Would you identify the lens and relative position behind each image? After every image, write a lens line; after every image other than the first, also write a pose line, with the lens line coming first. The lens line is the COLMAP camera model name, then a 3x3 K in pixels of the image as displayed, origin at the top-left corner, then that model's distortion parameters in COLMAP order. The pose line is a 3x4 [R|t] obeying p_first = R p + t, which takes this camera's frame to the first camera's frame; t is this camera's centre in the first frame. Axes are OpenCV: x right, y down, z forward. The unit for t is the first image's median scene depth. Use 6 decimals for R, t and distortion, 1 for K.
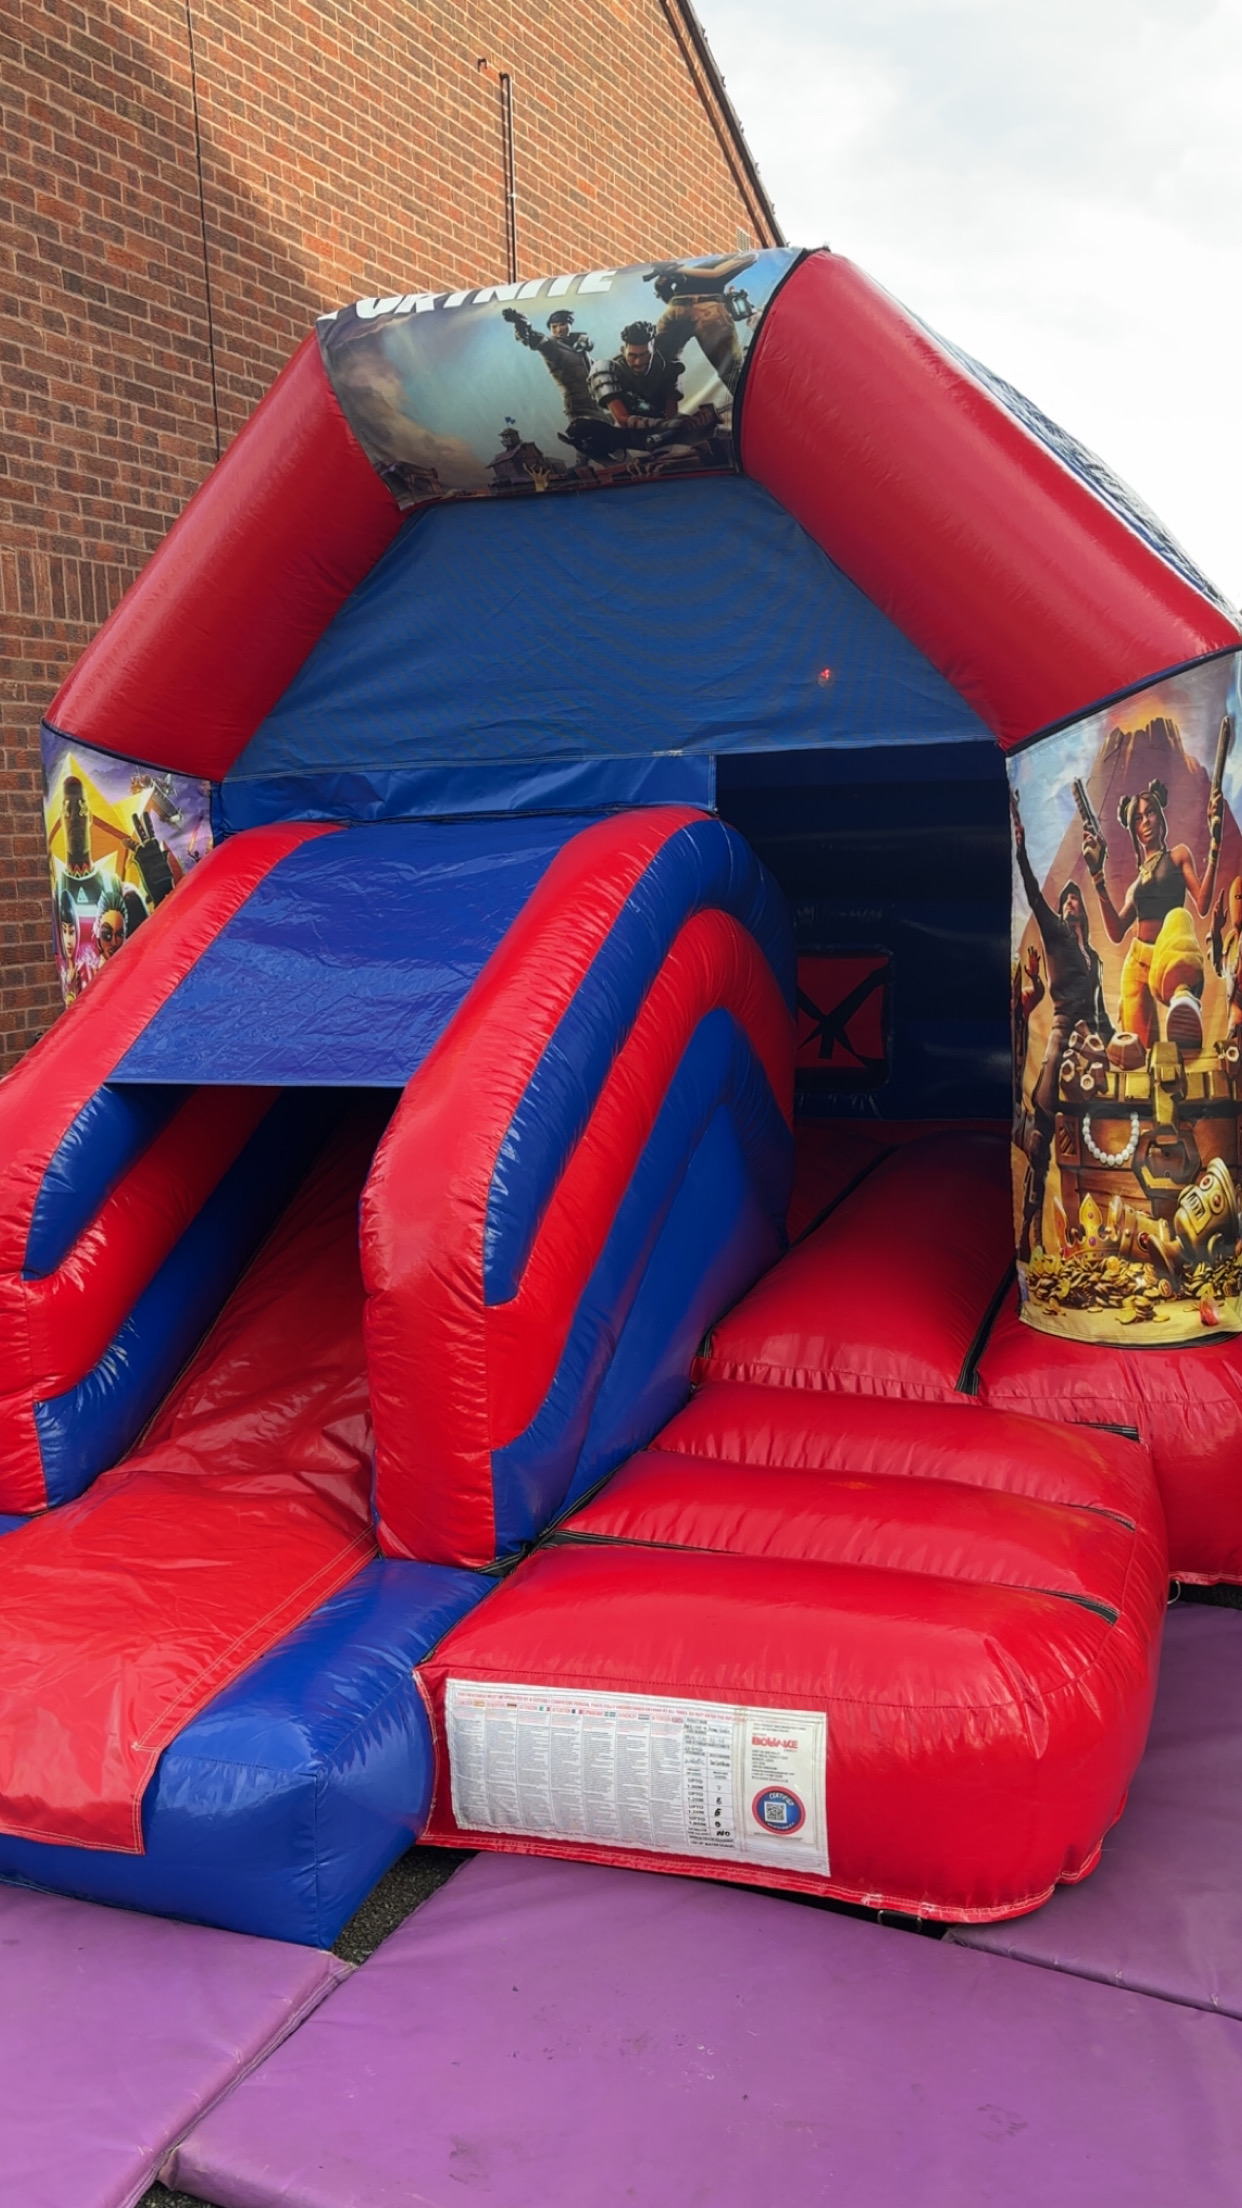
lens RADIAL K [[1762.2, 0, 606.3], [0, 1762.2, 1105.5], [0, 0, 1]] dist [0.021782, 0.001341]
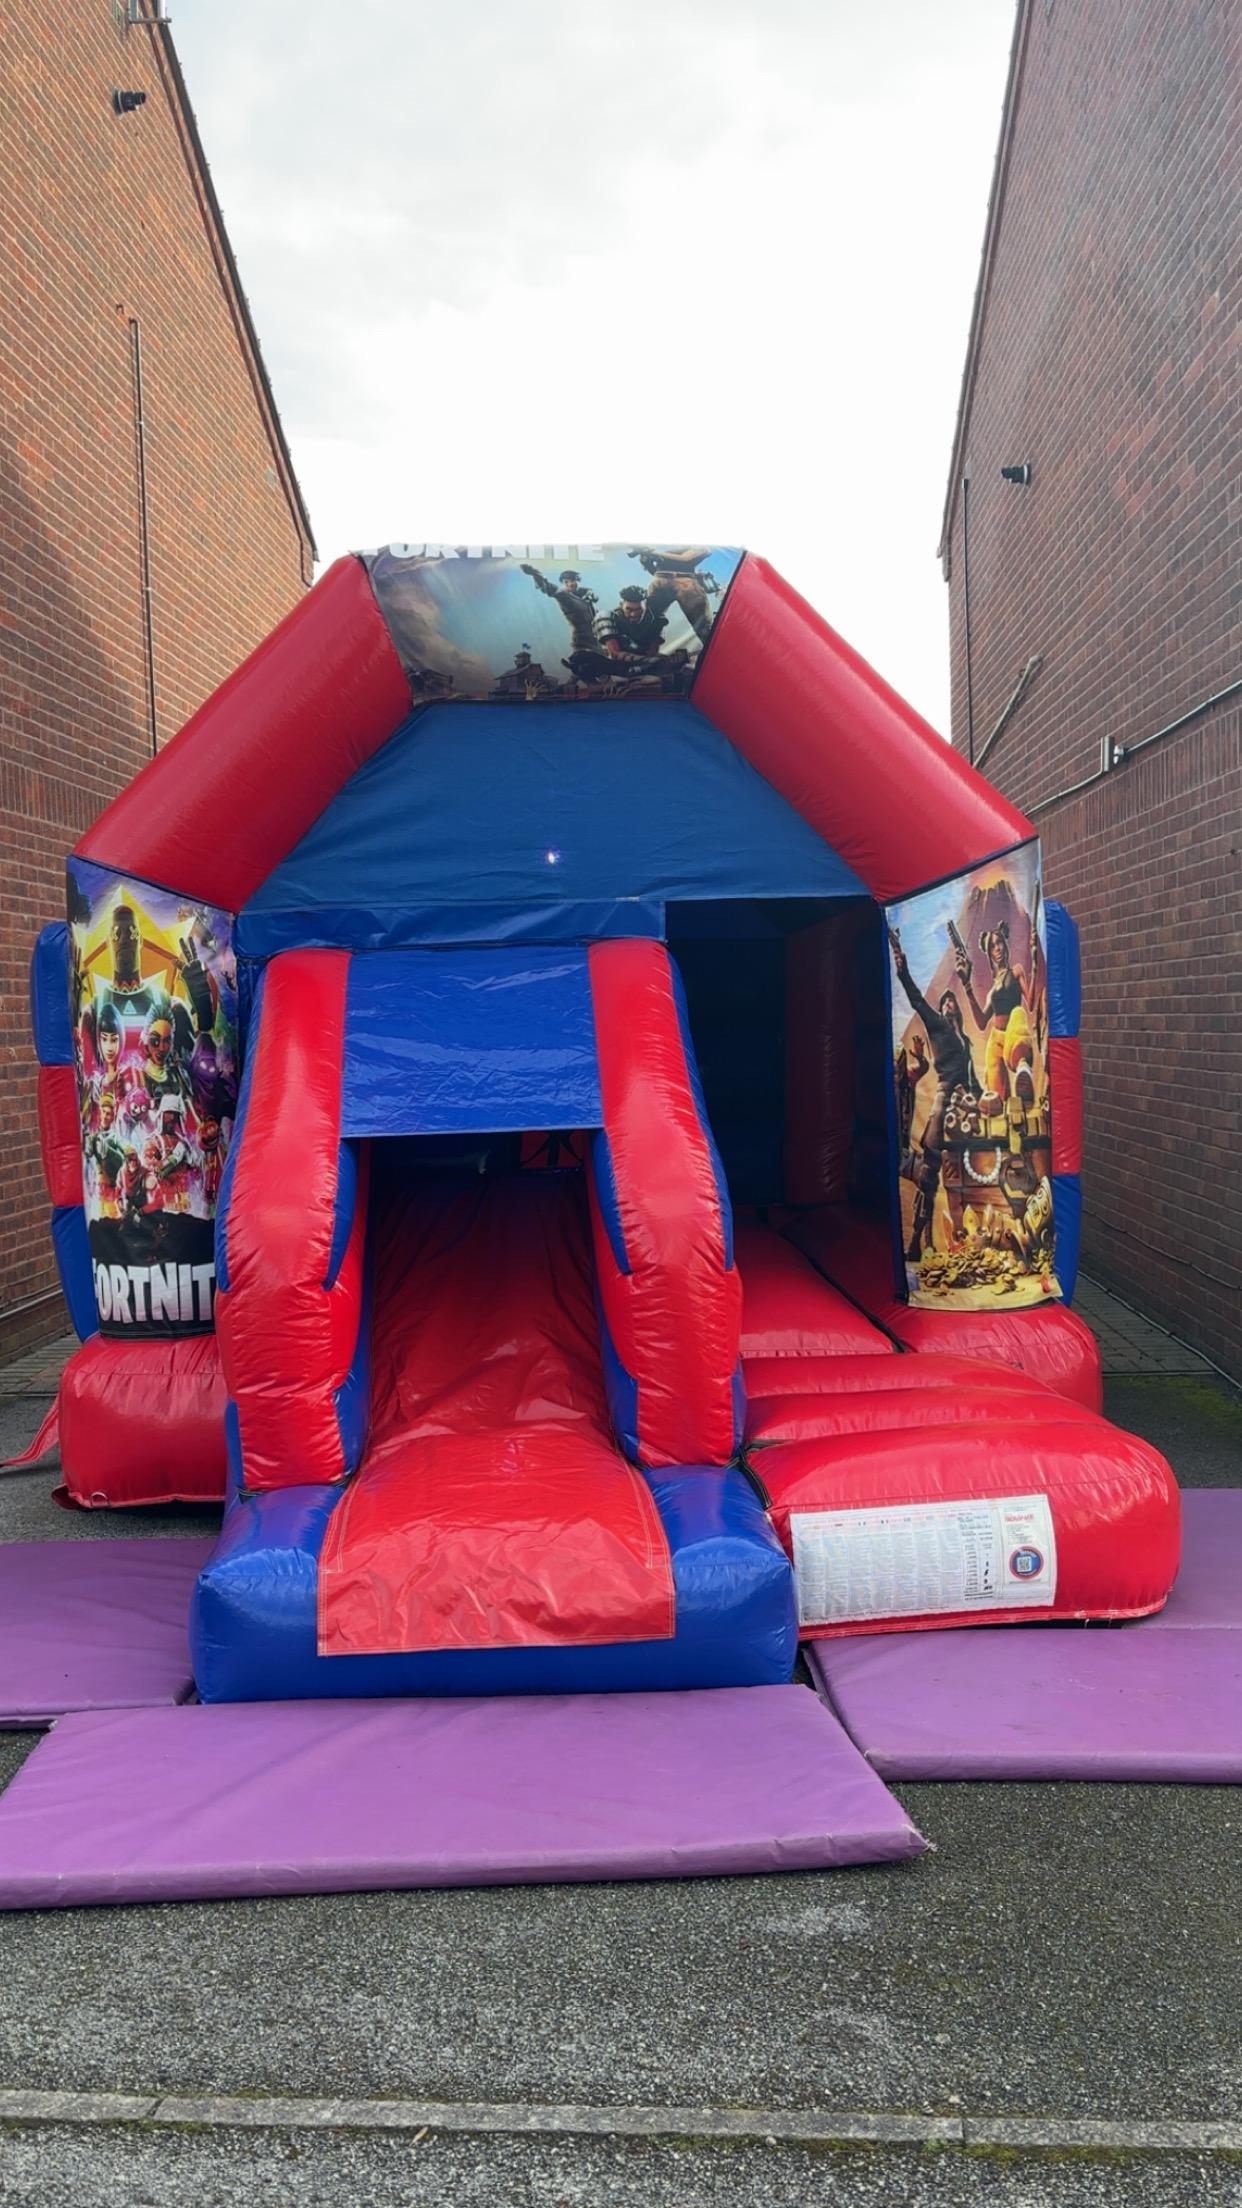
lens RADIAL K [[1764.3, 0, 602.3], [0, 1764.3, 1111.9], [0, 0, 1]] dist [0.049432, -0.045322]
pose [[0.915887, -0.019018, 0.400986, -0.565746], [0.061630, 0.993697, -0.093641, 0.089308], [-0.396677, 0.110478, 0.911286, -0.196934]]
